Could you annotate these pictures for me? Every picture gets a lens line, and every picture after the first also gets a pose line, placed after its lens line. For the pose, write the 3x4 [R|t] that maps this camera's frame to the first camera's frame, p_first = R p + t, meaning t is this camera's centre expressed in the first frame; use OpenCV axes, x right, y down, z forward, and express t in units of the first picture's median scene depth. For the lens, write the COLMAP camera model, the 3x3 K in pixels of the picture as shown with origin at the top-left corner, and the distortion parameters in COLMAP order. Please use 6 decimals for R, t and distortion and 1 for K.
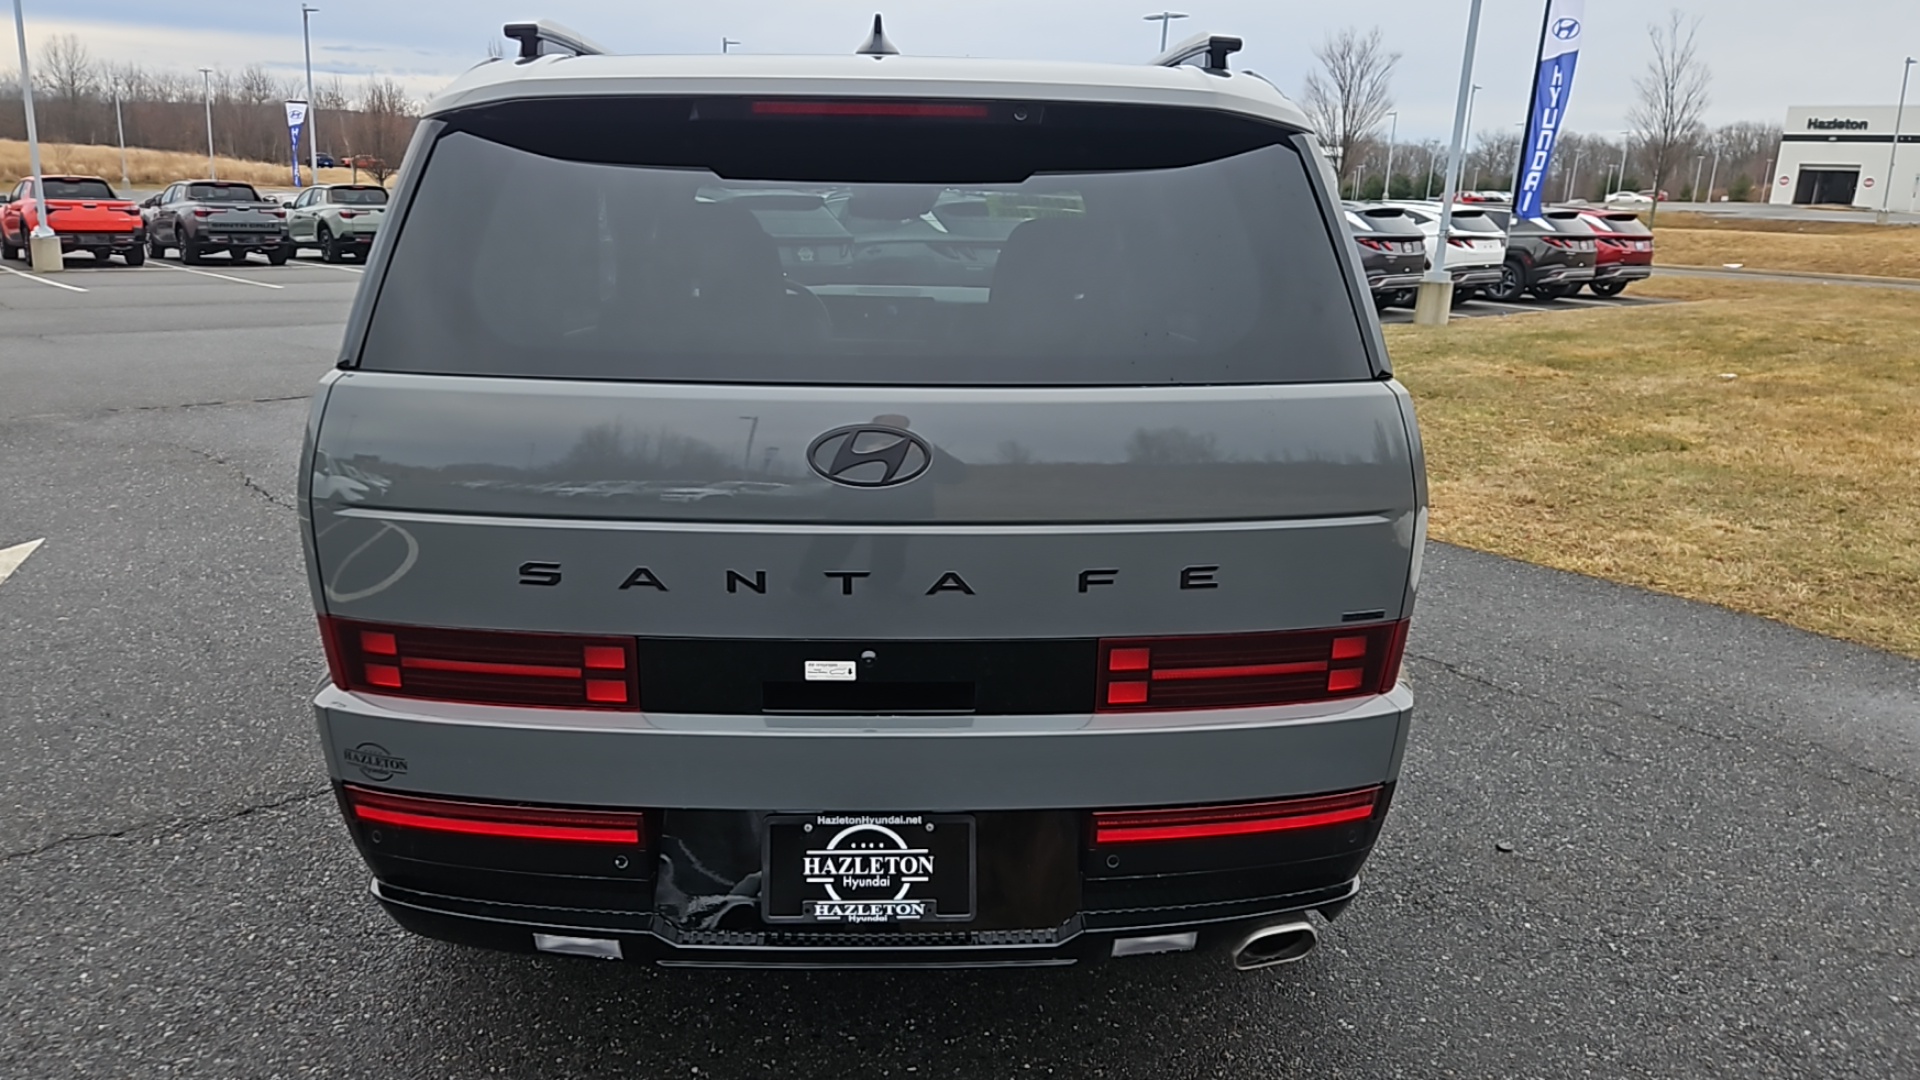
lens RADIAL K [[1425.9, 0, 953.7], [0, 1425.9, 557.5], [0, 0, 1]] dist [0.093054, -0.137237]
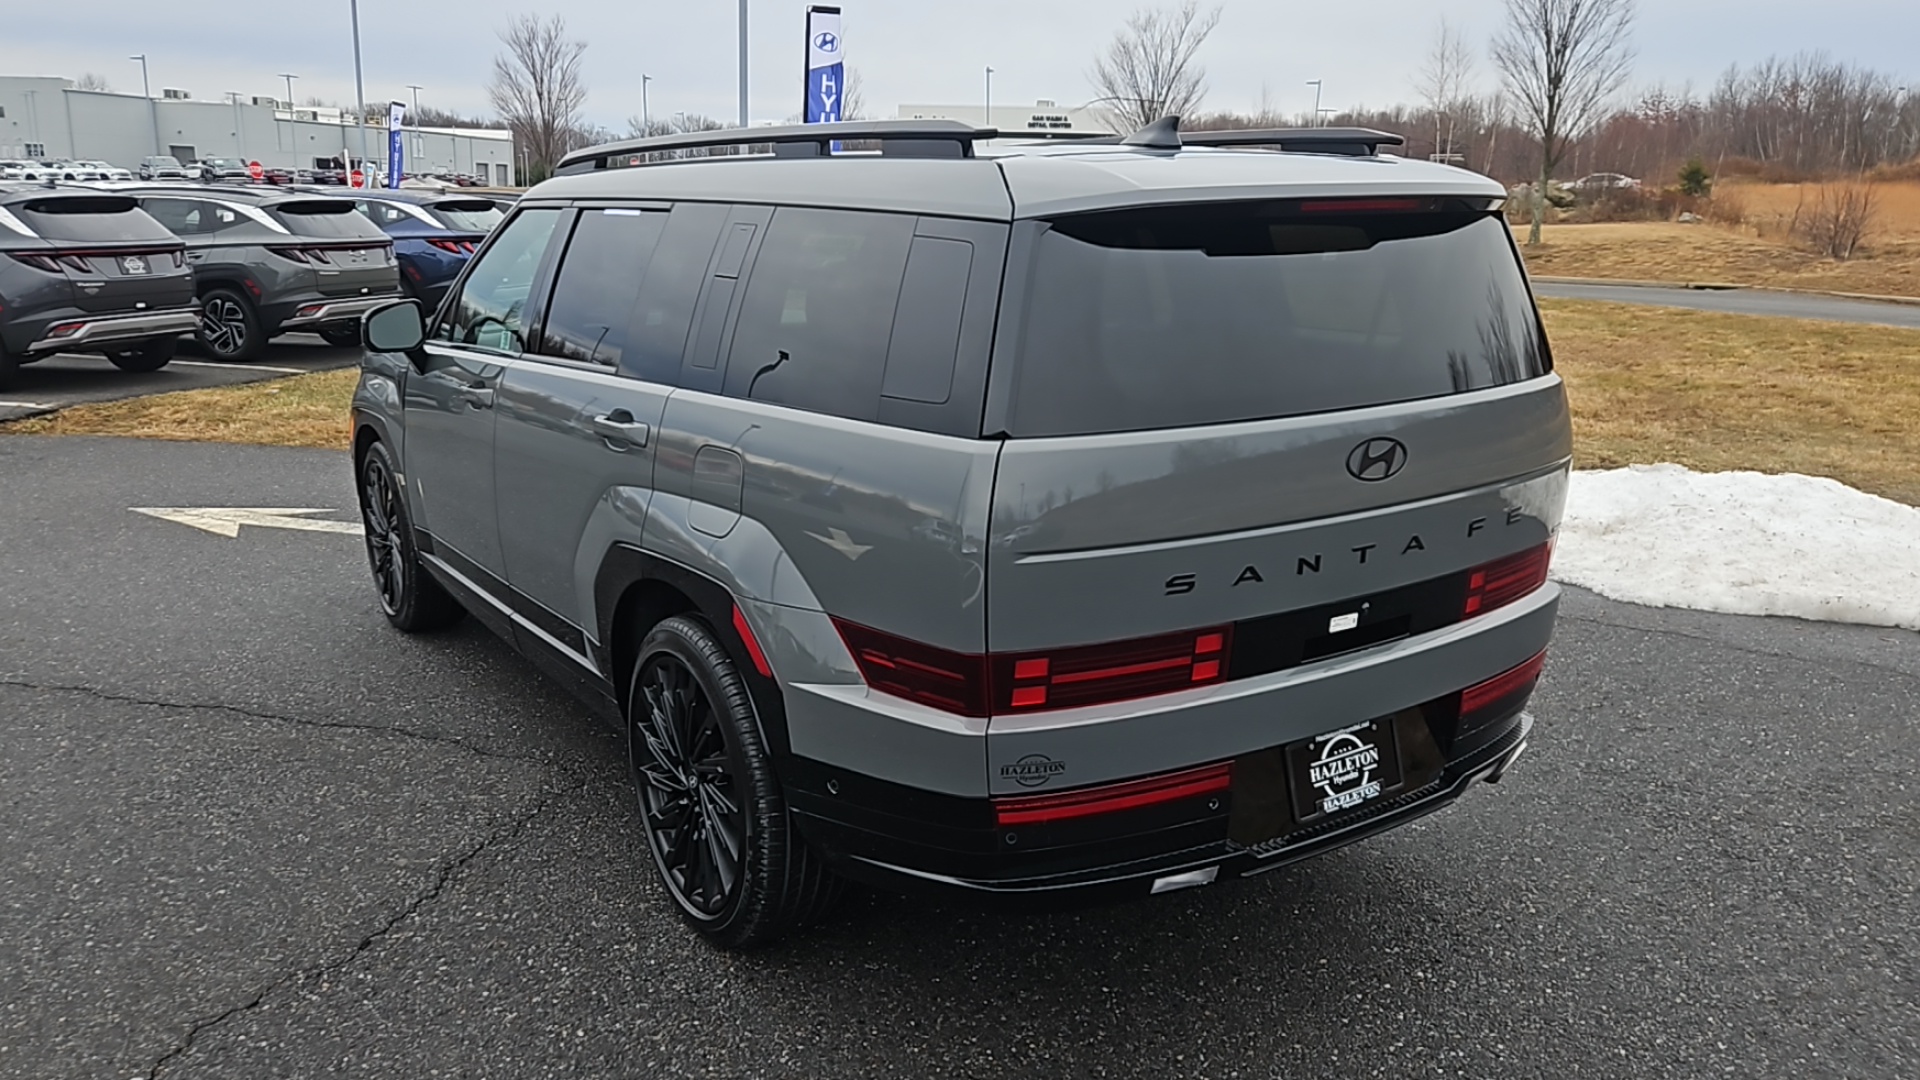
lens RADIAL K [[1425.9, 0, 953.7], [0, 1425.9, 557.5], [0, 0, 1]] dist [0.093054, -0.137237]
pose [[0.832533, -0.148647, 0.533659, -1.050842], [0.140943, 0.988464, 0.055451, -0.102097], [-0.535745, 0.029051, 0.843880, 0.058644]]
